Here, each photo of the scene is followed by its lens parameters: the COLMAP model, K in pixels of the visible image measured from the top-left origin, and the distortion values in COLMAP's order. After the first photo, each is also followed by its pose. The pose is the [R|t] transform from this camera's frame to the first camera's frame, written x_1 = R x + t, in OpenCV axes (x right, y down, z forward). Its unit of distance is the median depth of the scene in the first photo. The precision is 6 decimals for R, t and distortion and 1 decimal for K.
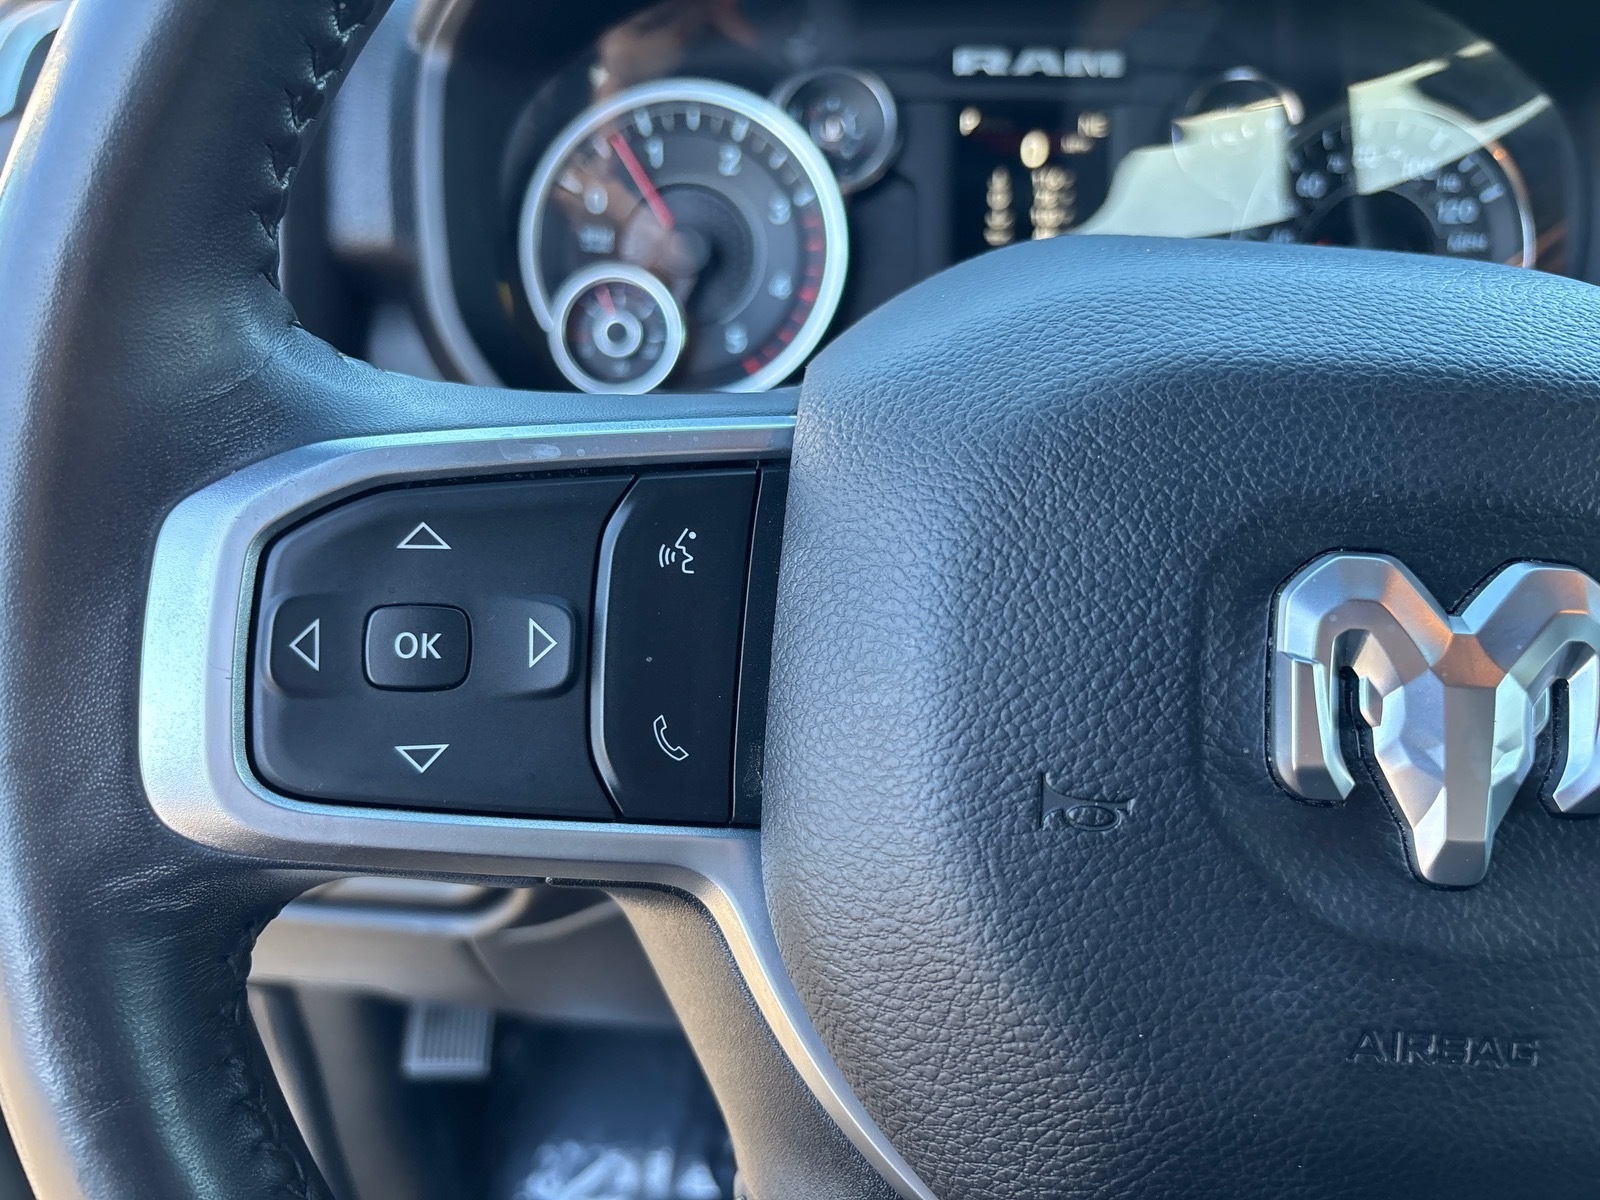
lens RADIAL K [[1191.1, 0, 800.0], [0, 1191.1, 600.0], [0, 0, 1]] dist [0.021559, -0.006733]
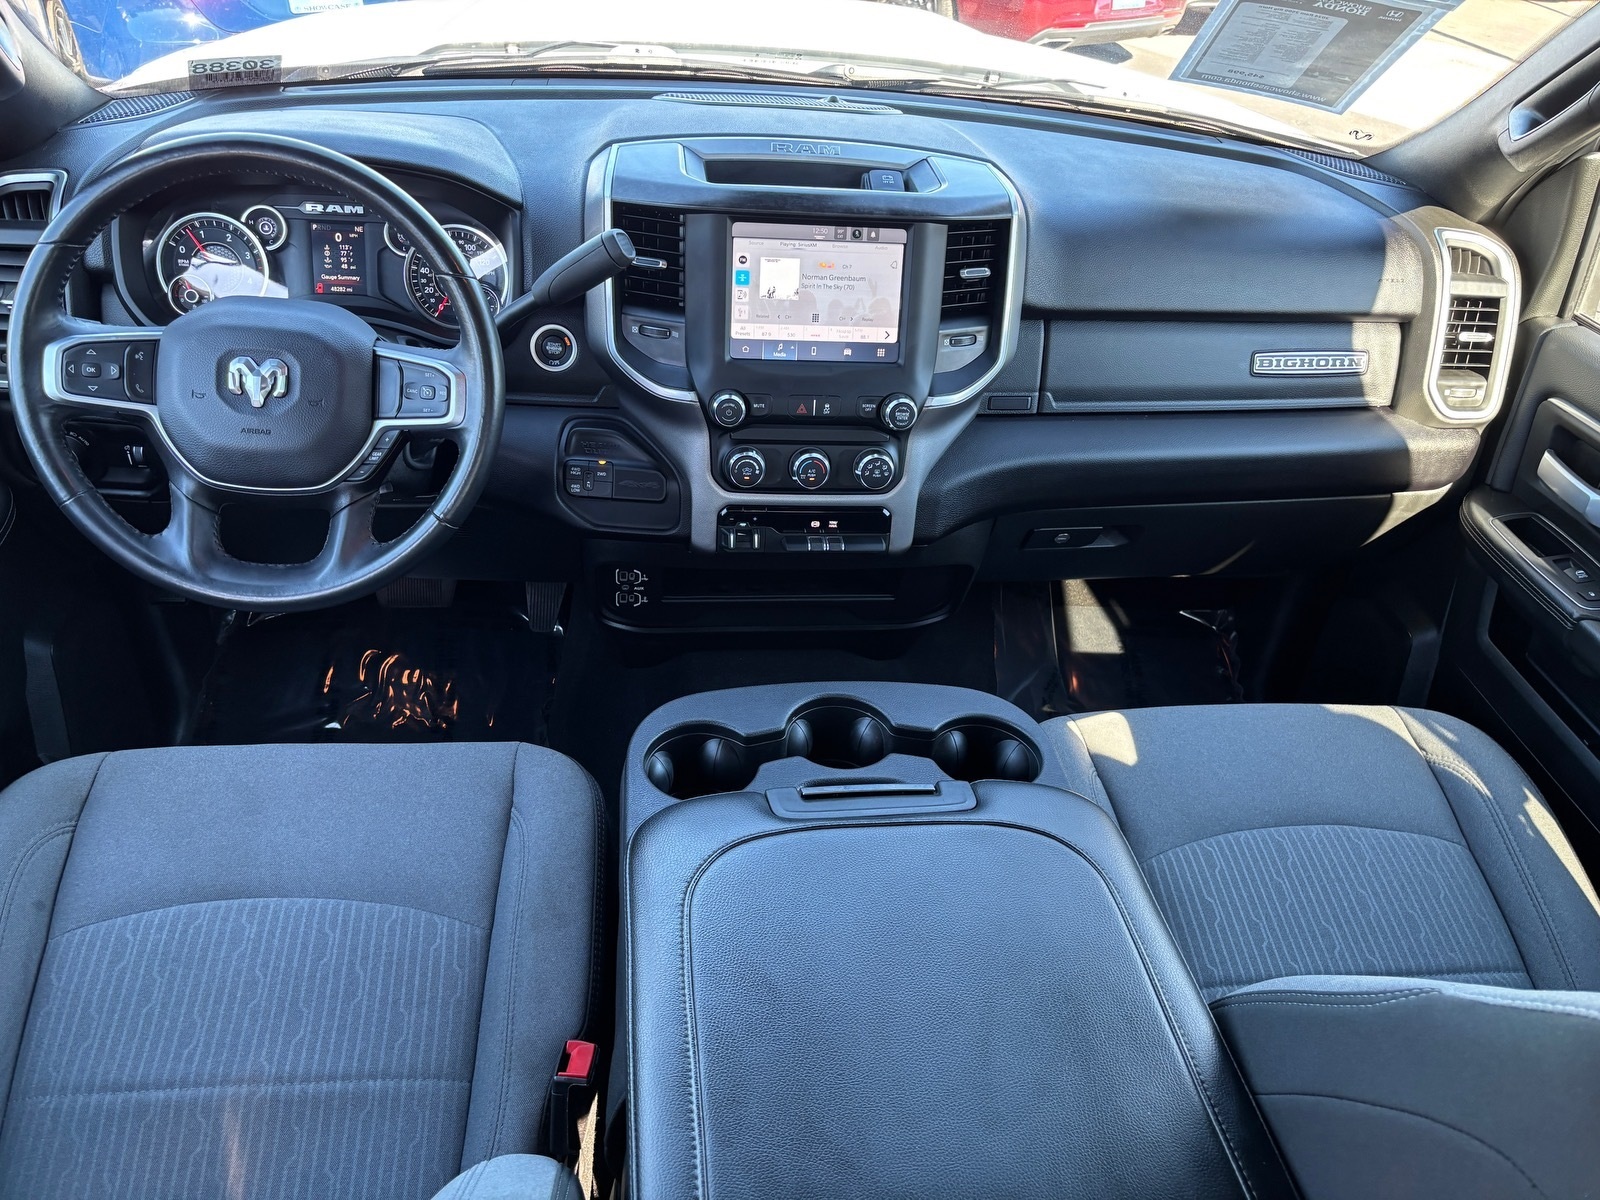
lens RADIAL K [[1191.1, 0, 800.0], [0, 1191.1, 600.0], [0, 0, 1]] dist [0.021559, -0.006733]
pose [[0.993949, 0.002078, 0.109822, 1.038453], [-0.012928, 0.995085, 0.098177, 0.223188], [-0.109078, -0.099003, 0.989091, -2.218827]]
